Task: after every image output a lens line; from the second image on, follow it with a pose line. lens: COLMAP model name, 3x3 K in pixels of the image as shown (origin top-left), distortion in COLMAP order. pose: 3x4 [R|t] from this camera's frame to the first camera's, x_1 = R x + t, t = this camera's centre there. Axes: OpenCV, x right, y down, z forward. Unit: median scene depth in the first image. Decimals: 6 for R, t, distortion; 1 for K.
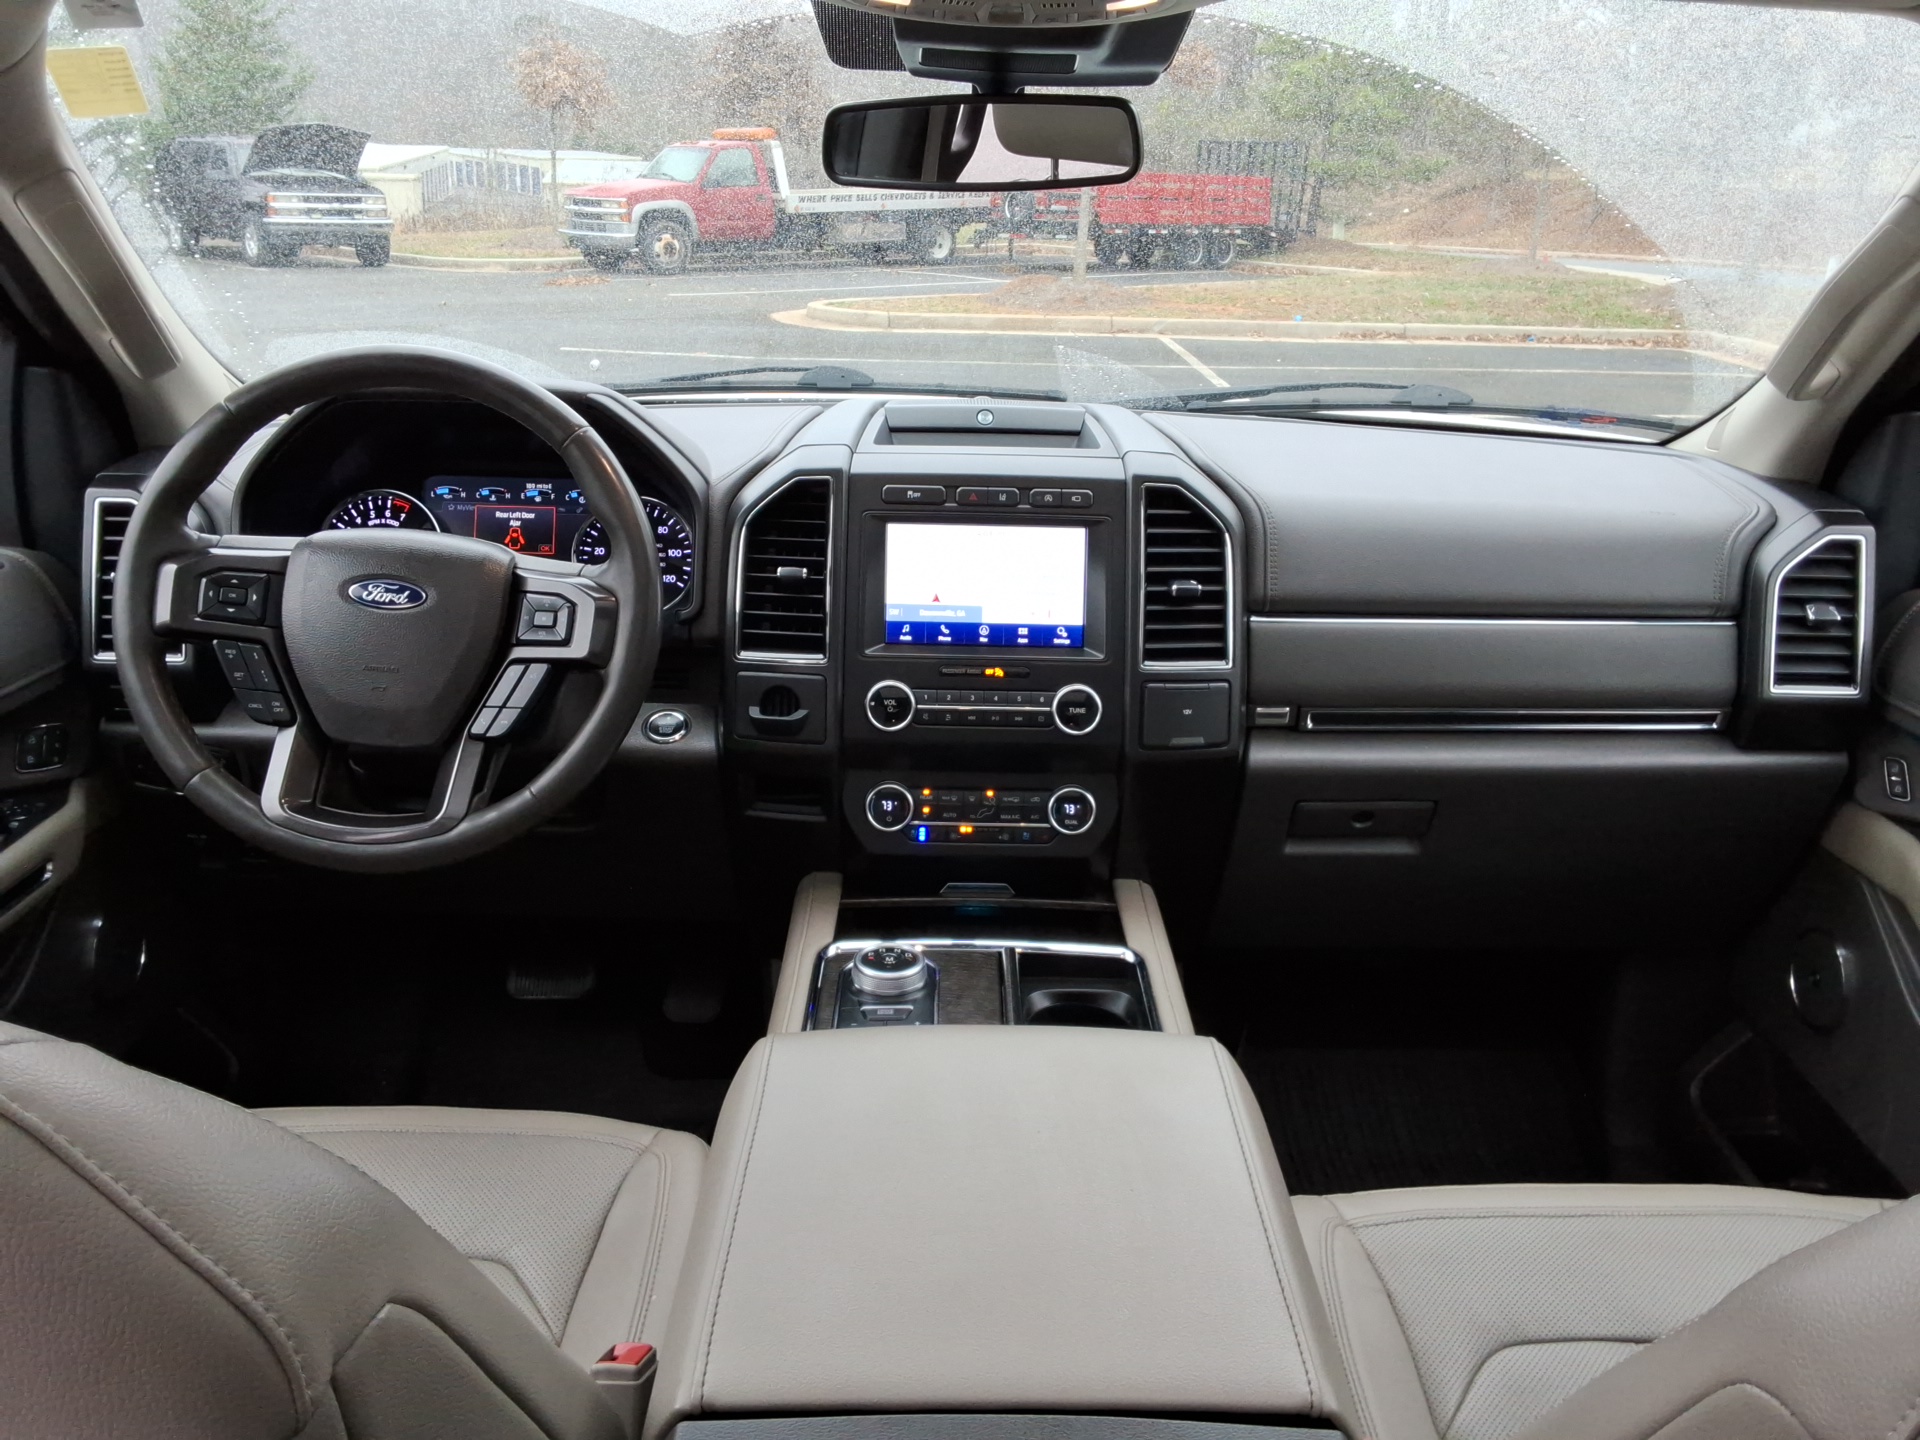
lens RADIAL K [[1548.6, 0, 979.5], [0, 1548.6, 706.7], [0, 0, 1]] dist [0.142041, -0.254173]
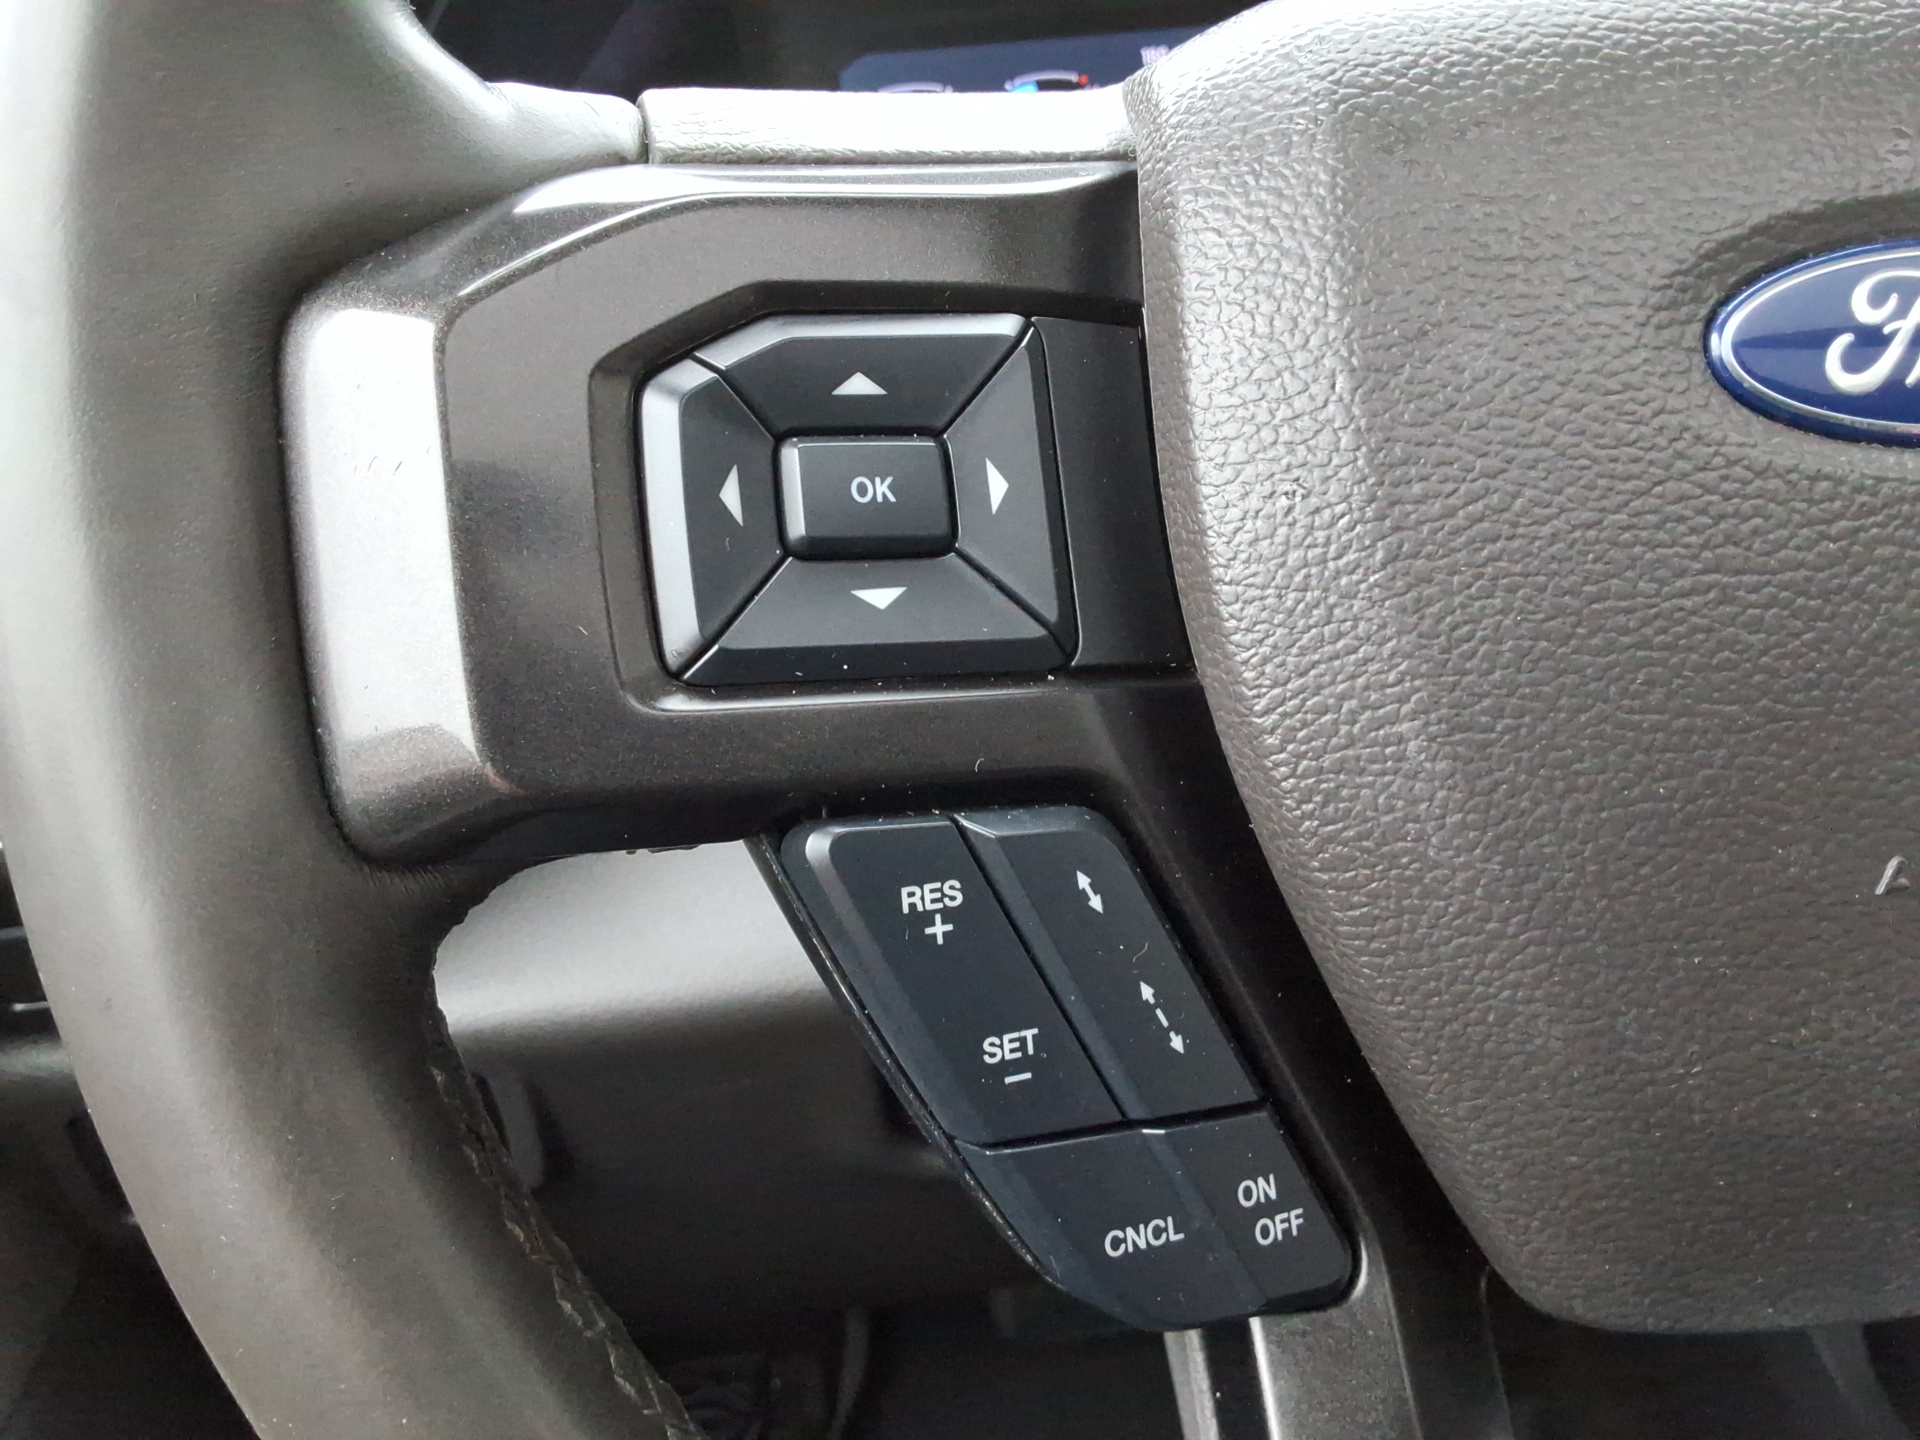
lens RADIAL K [[1548.6, 0, 979.5], [0, 1548.6, 706.7], [0, 0, 1]] dist [0.142041, -0.254173]
pose [[0.986809, -0.137757, 0.085034, -0.414551], [0.127292, 0.984798, 0.118189, -0.057868], [-0.100022, -0.105806, 0.989344, 0.748086]]
